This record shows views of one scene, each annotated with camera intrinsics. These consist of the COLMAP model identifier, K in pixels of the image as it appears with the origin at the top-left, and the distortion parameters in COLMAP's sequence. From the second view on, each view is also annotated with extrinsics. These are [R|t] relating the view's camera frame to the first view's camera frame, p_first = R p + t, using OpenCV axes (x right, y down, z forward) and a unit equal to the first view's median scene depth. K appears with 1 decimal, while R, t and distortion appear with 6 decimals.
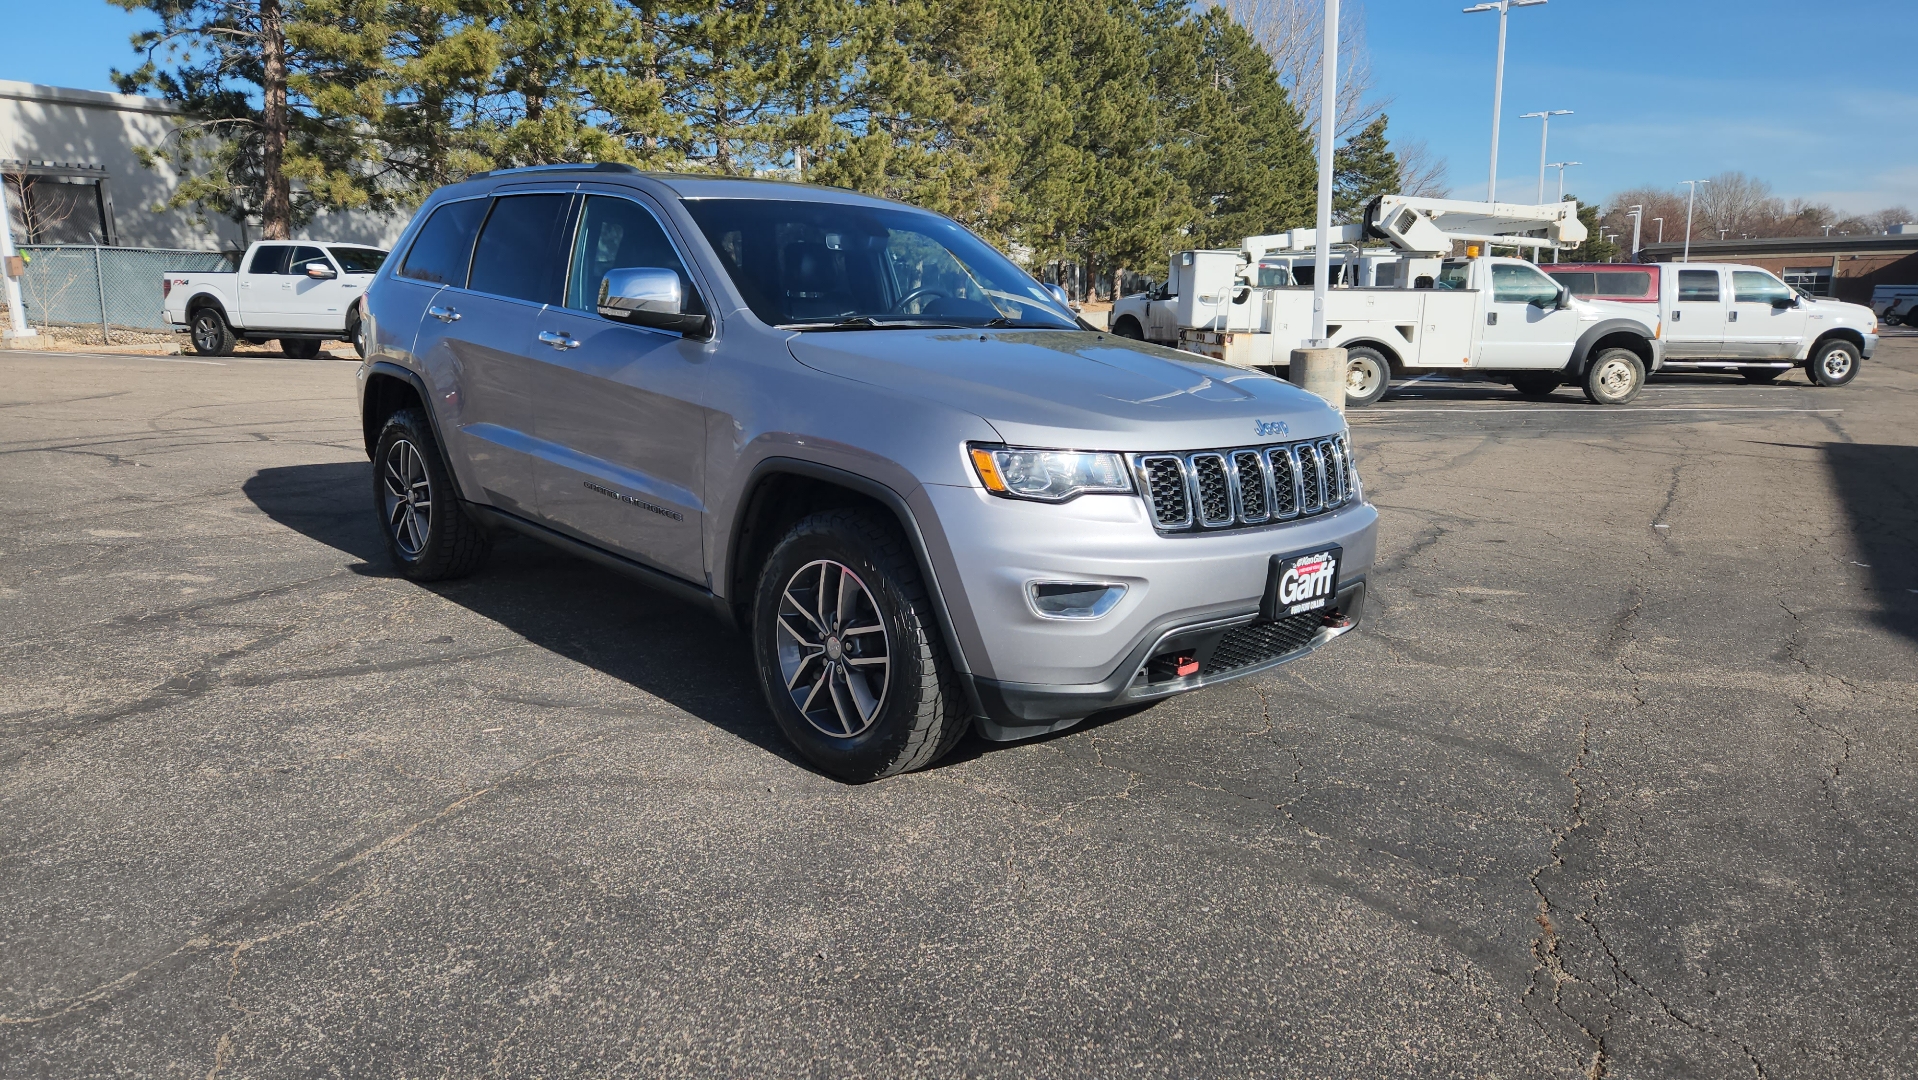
lens RADIAL K [[1283.9, 0, 924.2], [0, 1283.9, 540.2], [0, 0, 1]] dist [0.073877, -0.055394]
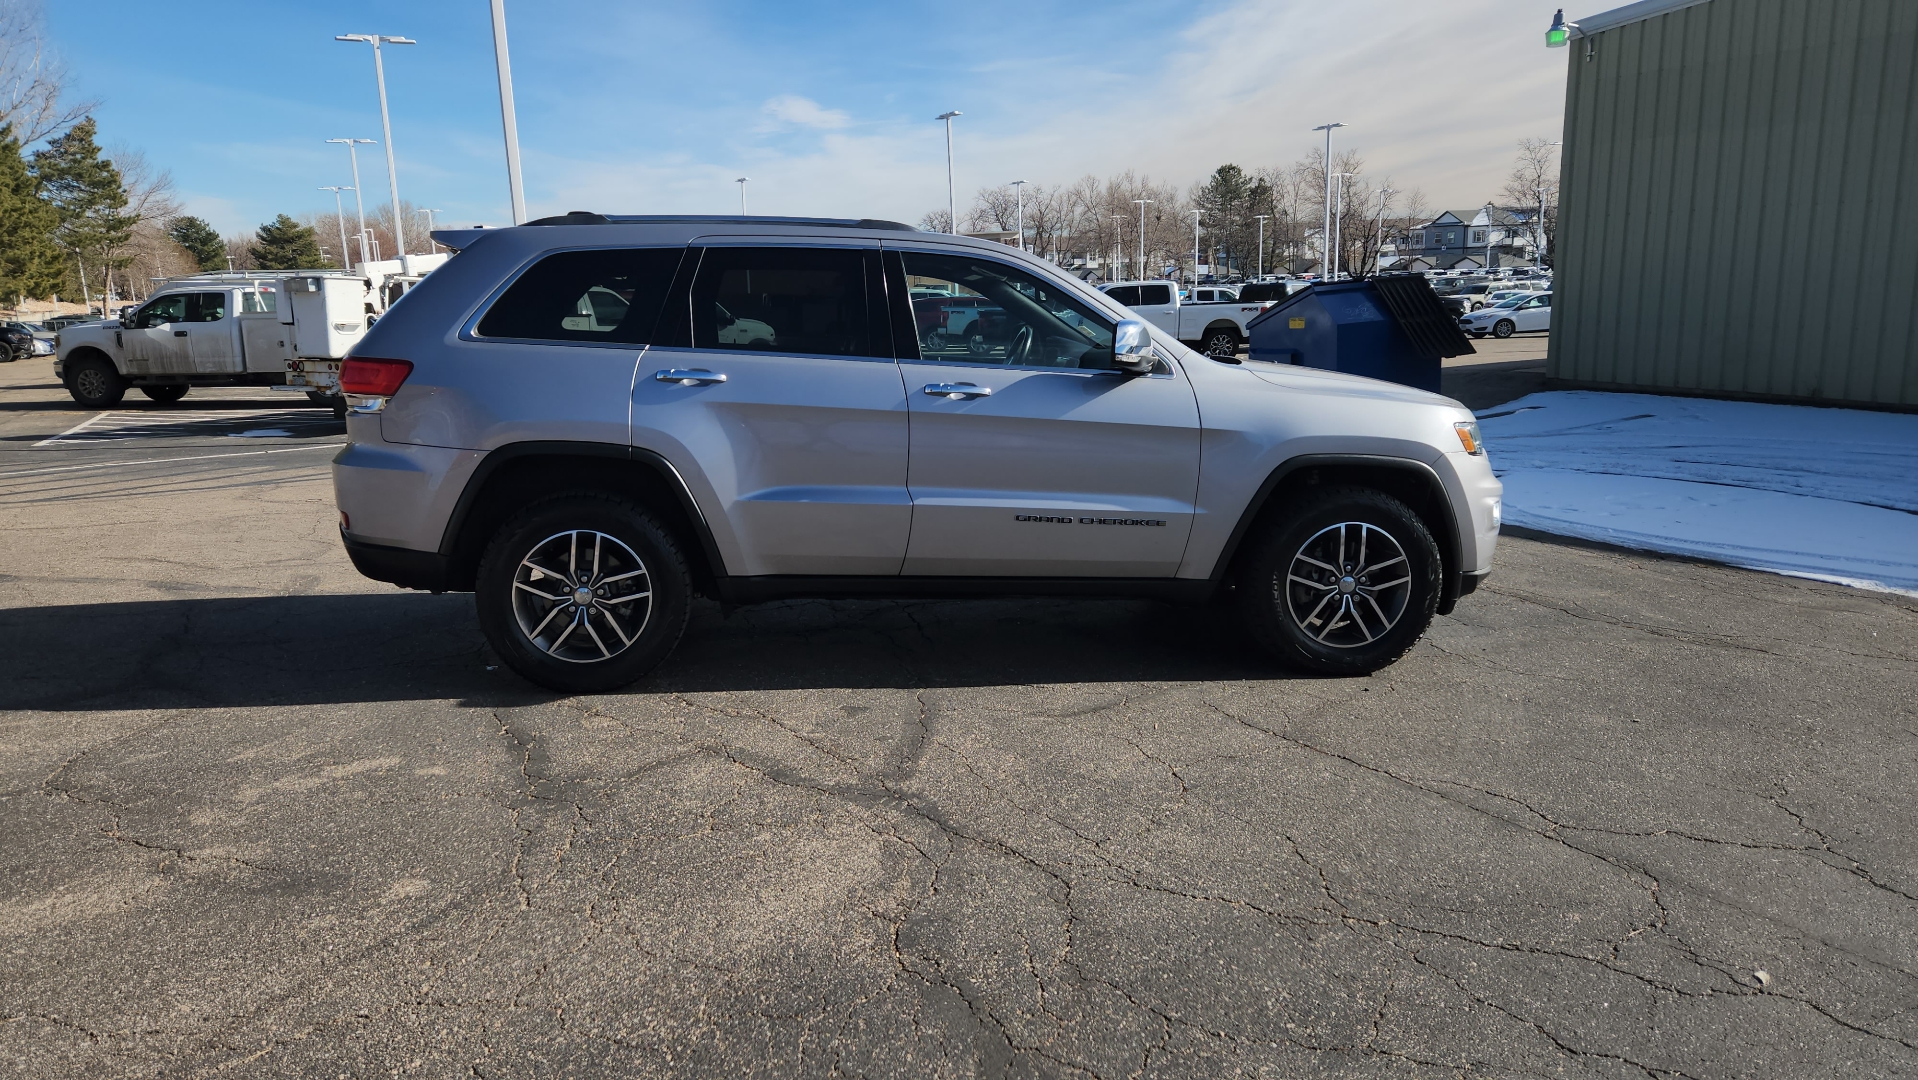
lens RADIAL K [[1283.9, 0, 924.9], [0, 1283.9, 531.4], [0, 0, 1]] dist [0.073877, -0.055394]
pose [[0.601942, -0.156478, 0.783058, -0.792455], [0.171768, 0.983030, 0.064399, -0.078604], [-0.779847, 0.095740, 0.618606, 0.264733]]
